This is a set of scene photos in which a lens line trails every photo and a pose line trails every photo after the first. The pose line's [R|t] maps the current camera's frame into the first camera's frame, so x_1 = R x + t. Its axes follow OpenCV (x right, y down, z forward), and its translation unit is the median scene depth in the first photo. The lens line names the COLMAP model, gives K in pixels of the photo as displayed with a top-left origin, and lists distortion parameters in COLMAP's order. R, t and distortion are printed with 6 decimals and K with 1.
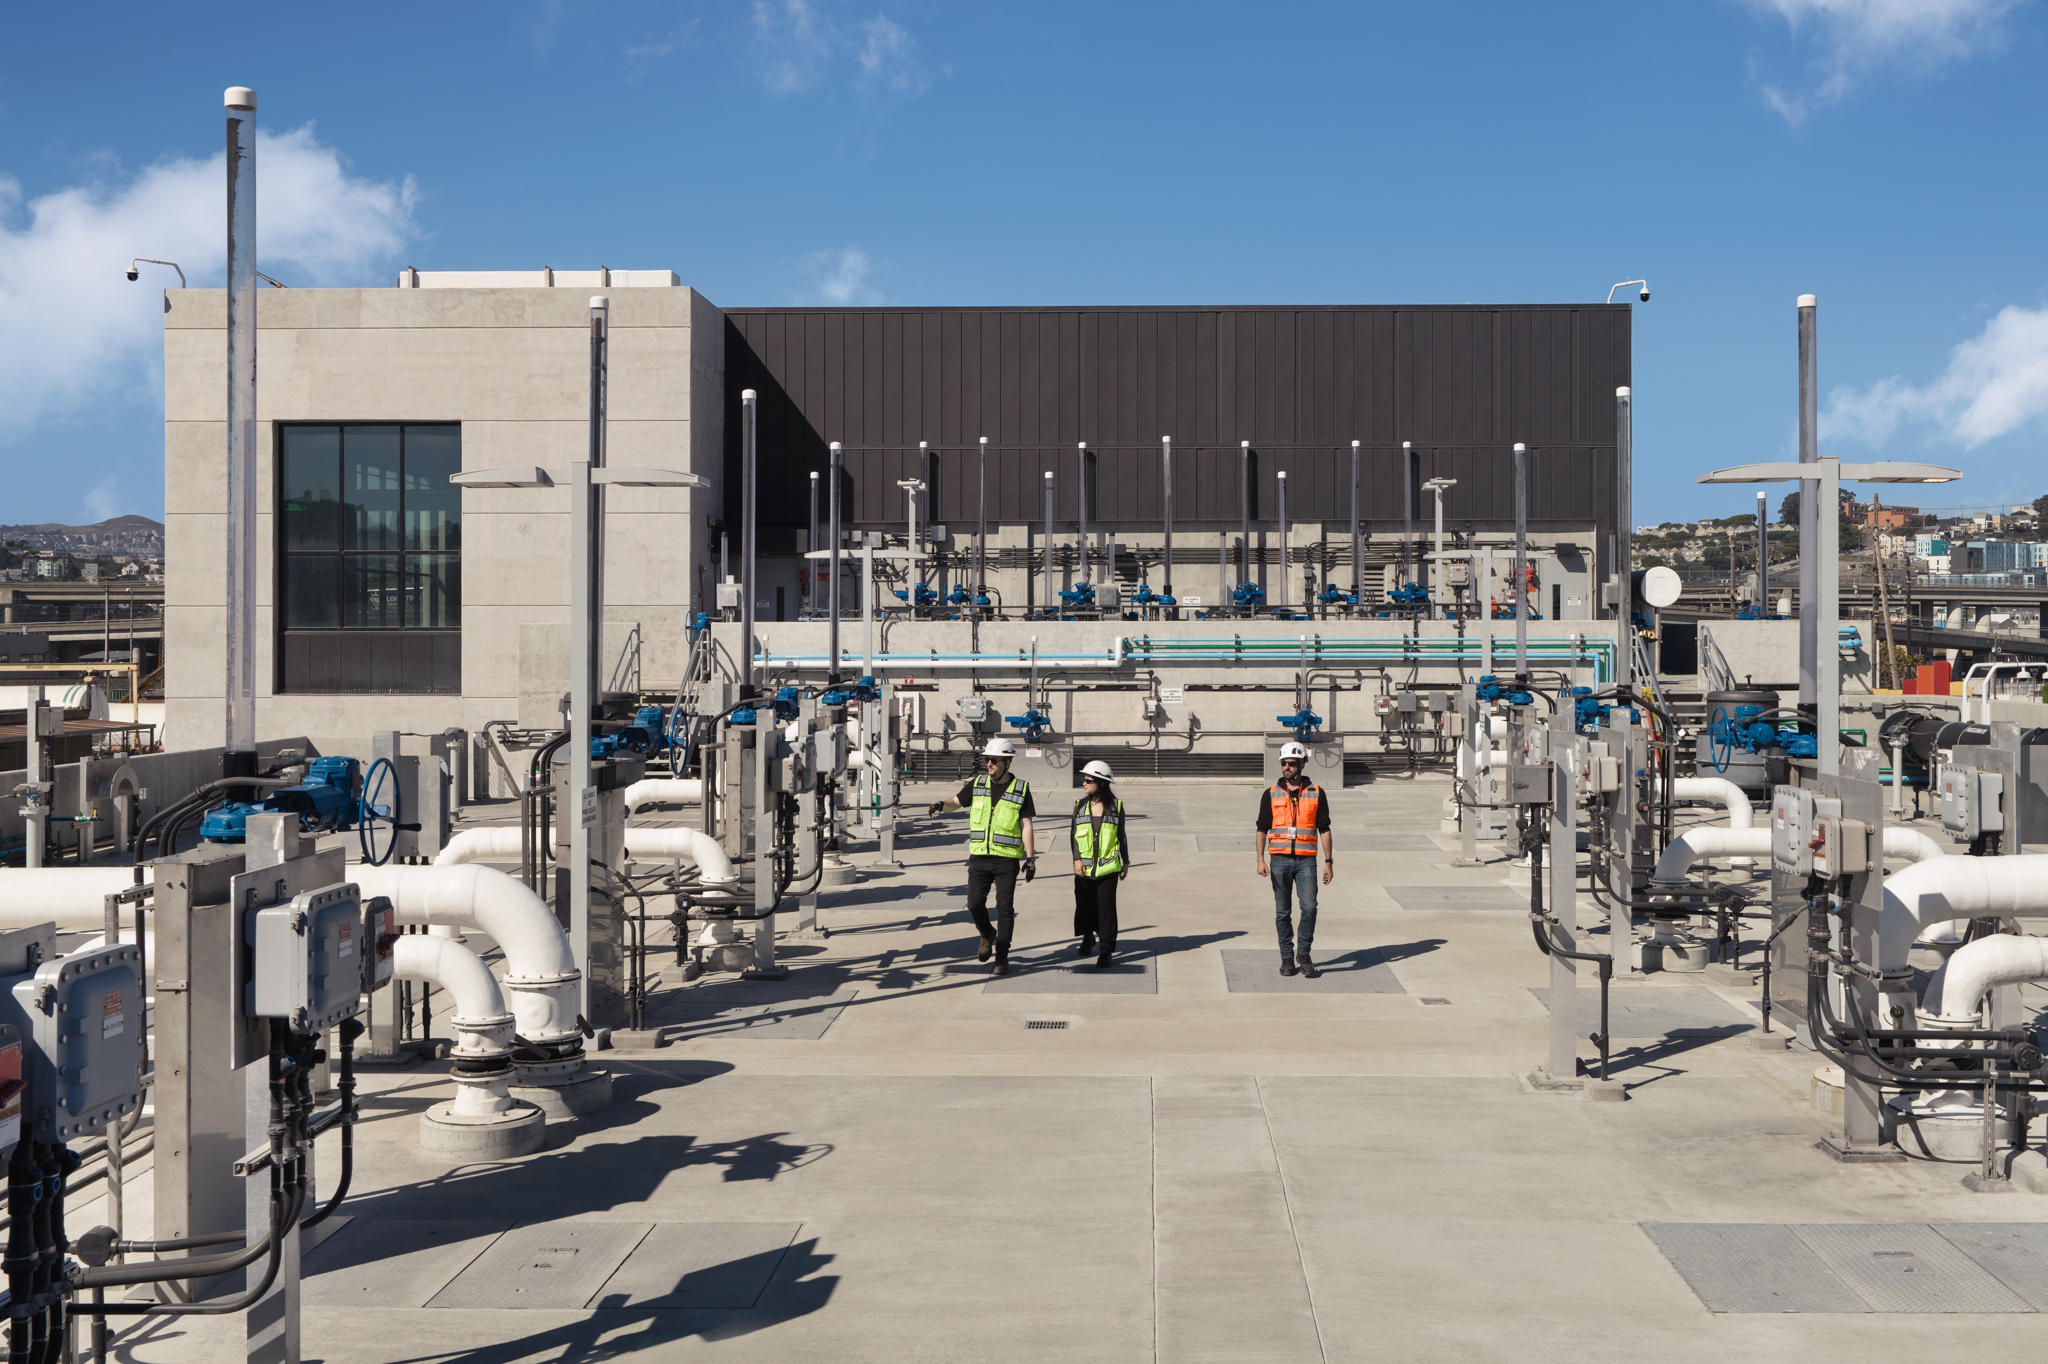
lens RADIAL K [[2078.5, 0, 1028.3], [0, 2078.5, 601.4], [0, 0, 1]] dist [0.011877, 0.013371]
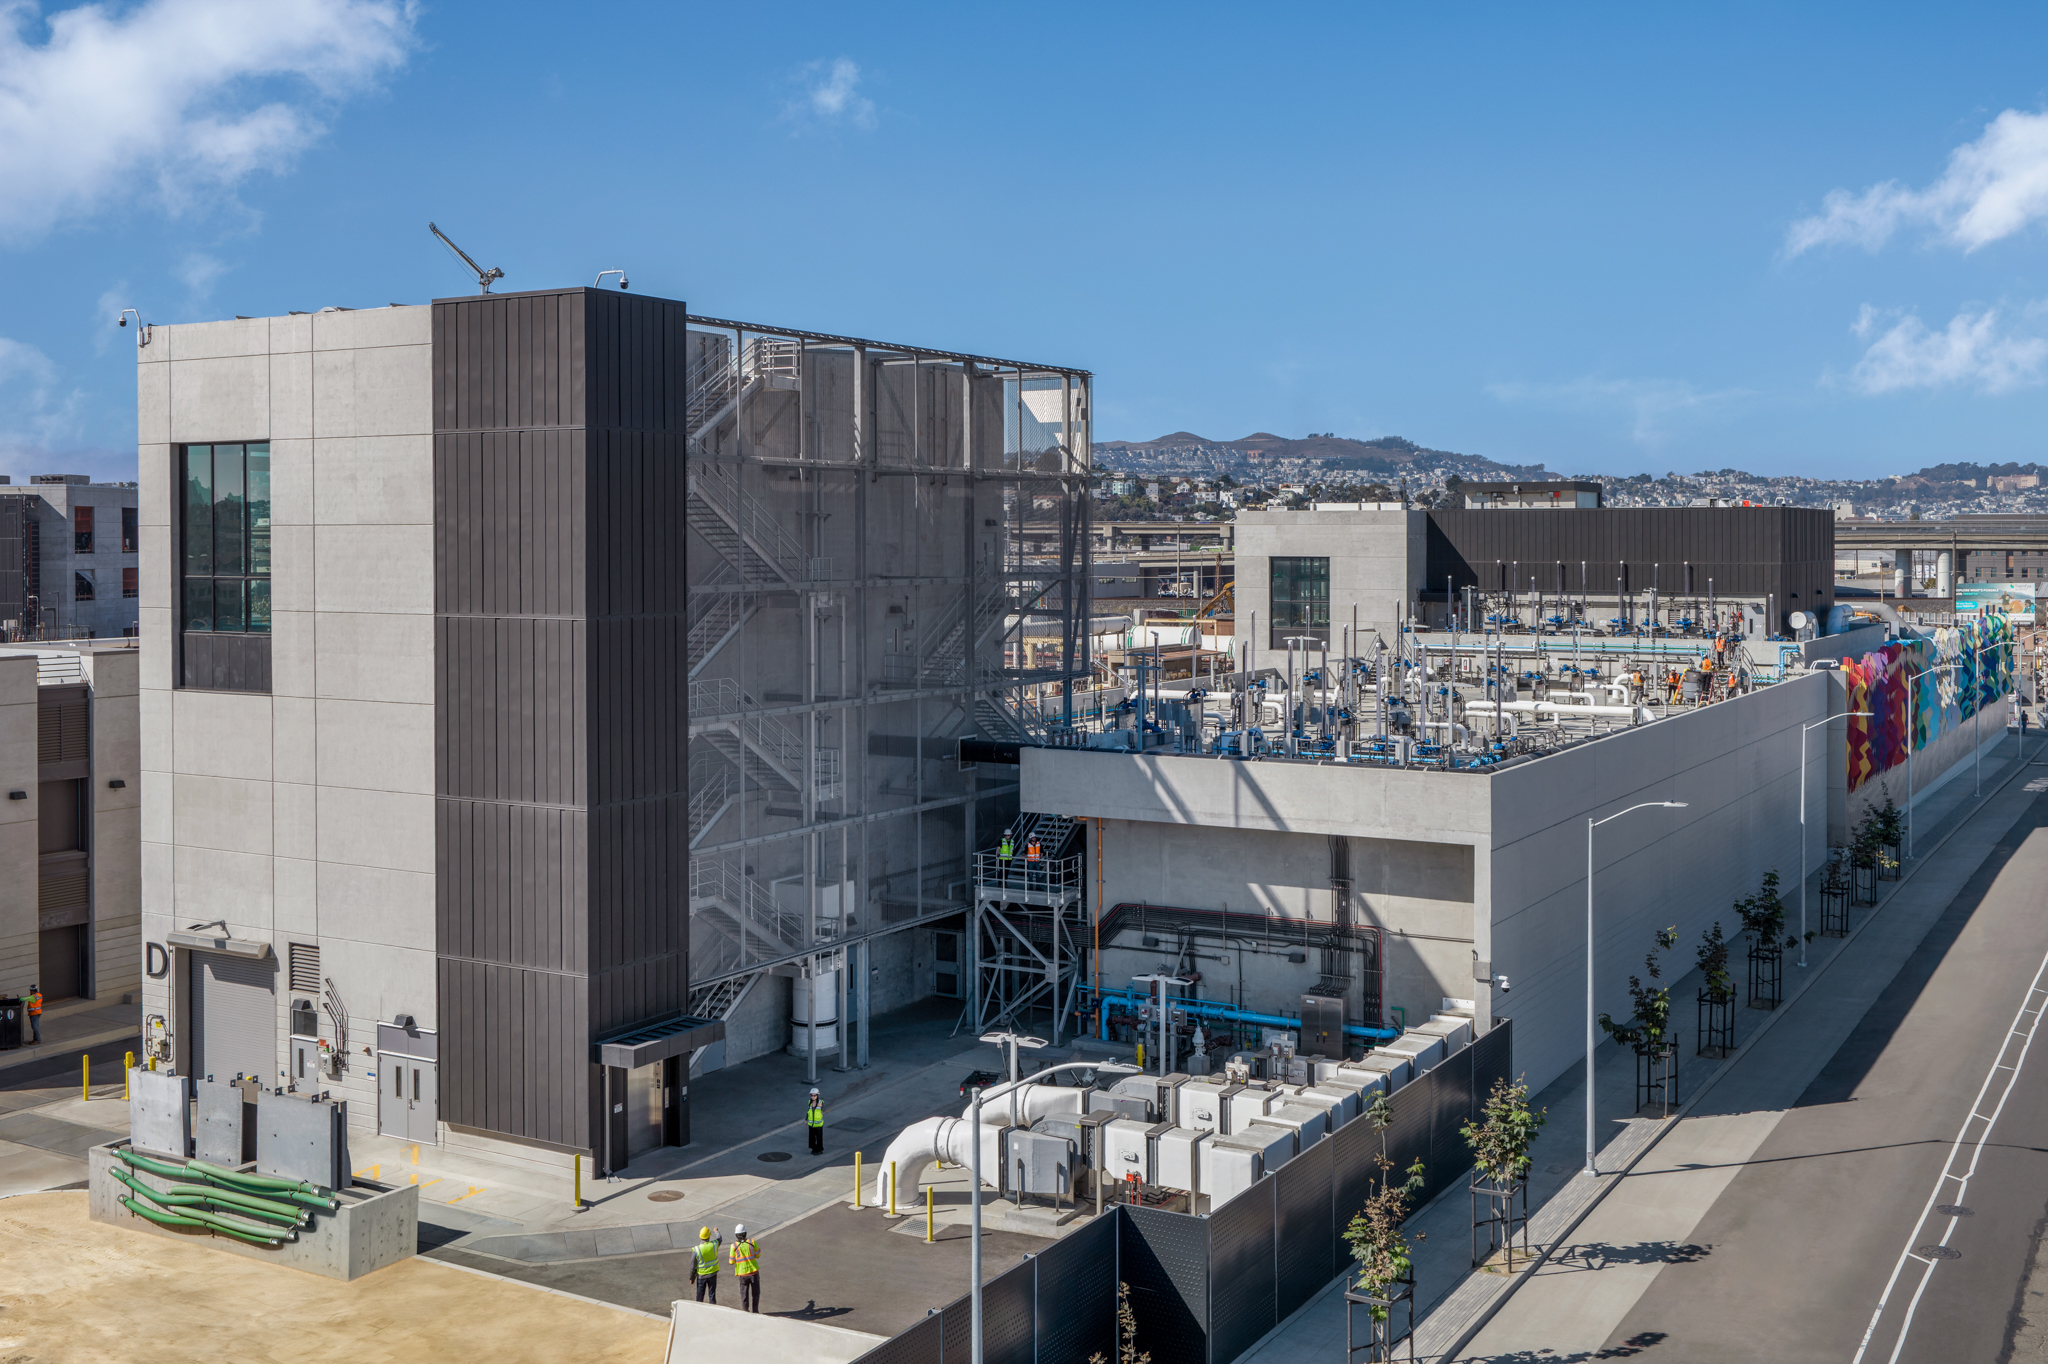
lens RADIAL K [[2078.5, 0, 1028.3], [0, 2078.5, 601.4], [0, 0, 1]] dist [0.011877, 0.013371]
pose [[0.887596, 0.016989, -0.460309, 0.638132], [0.005663, 0.998842, 0.047785, -0.154574], [0.460588, -0.045020, 0.886472, -1.630179]]
